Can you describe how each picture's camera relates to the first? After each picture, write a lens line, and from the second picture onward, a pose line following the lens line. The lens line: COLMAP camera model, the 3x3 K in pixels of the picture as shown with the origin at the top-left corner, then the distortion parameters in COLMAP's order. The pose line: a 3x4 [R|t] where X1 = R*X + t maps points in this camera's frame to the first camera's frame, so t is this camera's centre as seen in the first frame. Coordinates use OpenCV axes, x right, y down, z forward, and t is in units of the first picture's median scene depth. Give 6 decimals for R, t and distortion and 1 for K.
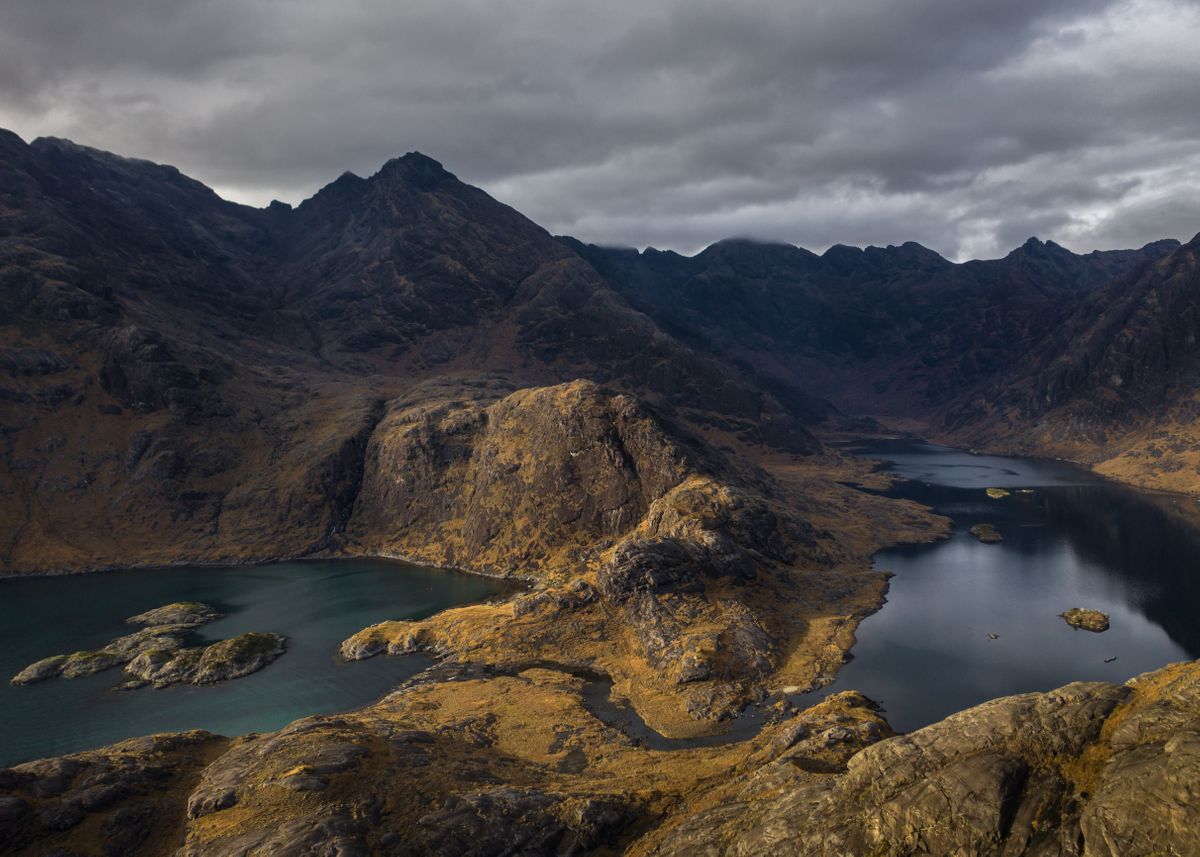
lens RADIAL K [[1077.9, 0, 600.0], [0, 1077.9, 428.5], [0, 0, 1]] dist [0.000566, -0.005408]
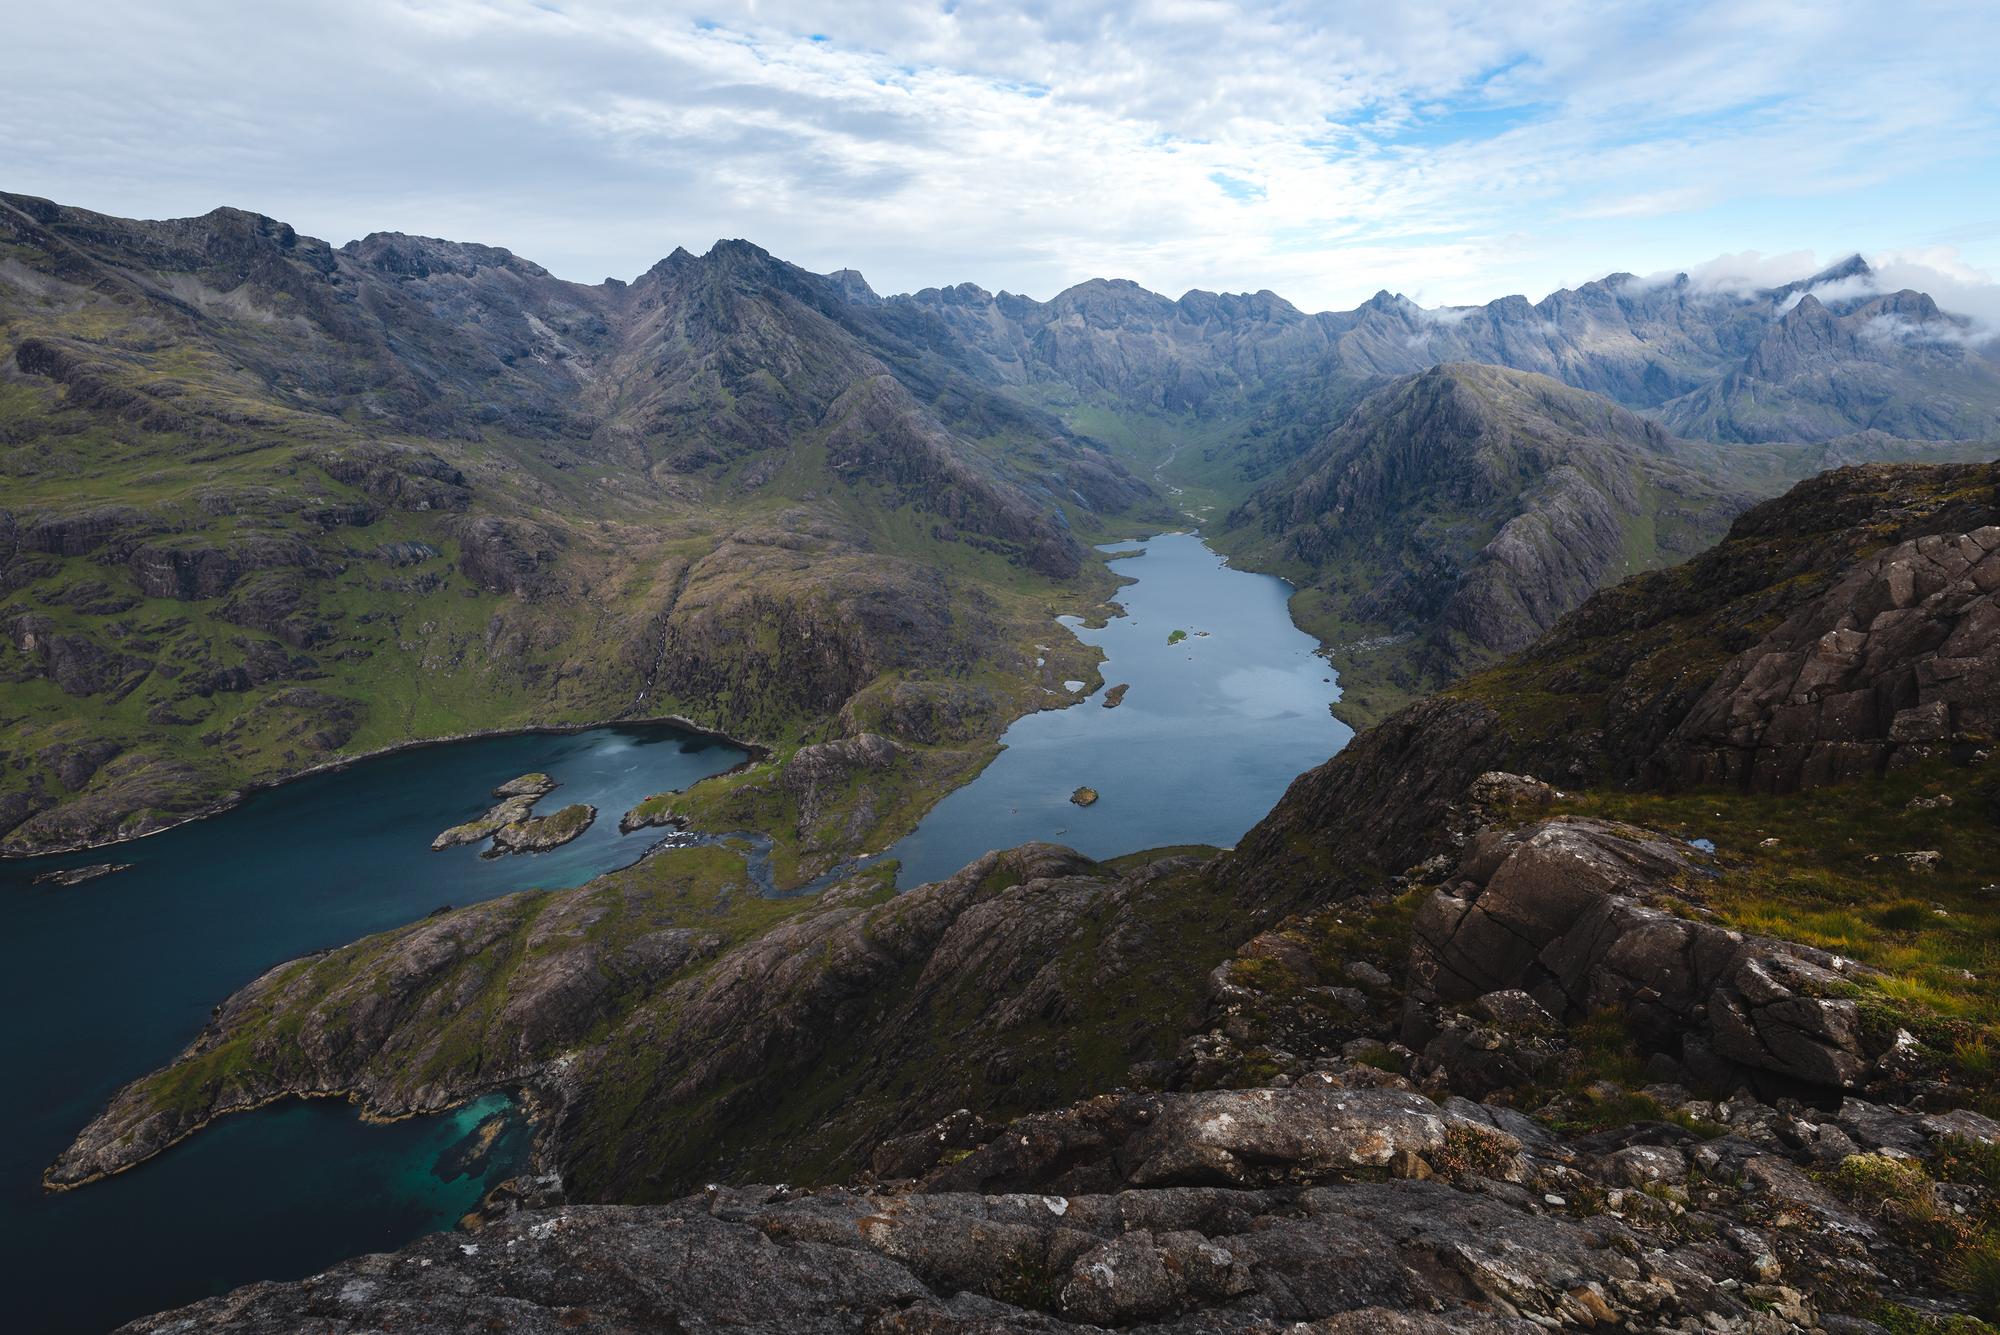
lens RADIAL K [[1115.2, 0, 1000.0], [0, 1115.2, 667.5], [0, 0, 1]] dist [-0.001992, -0.000370]
pose [[0.999905, -0.001264, 0.013717, 0.148926], [-0.001483, 0.980114, 0.198429, -0.173785], [-0.013695, -0.198431, 0.980019, -0.308234]]
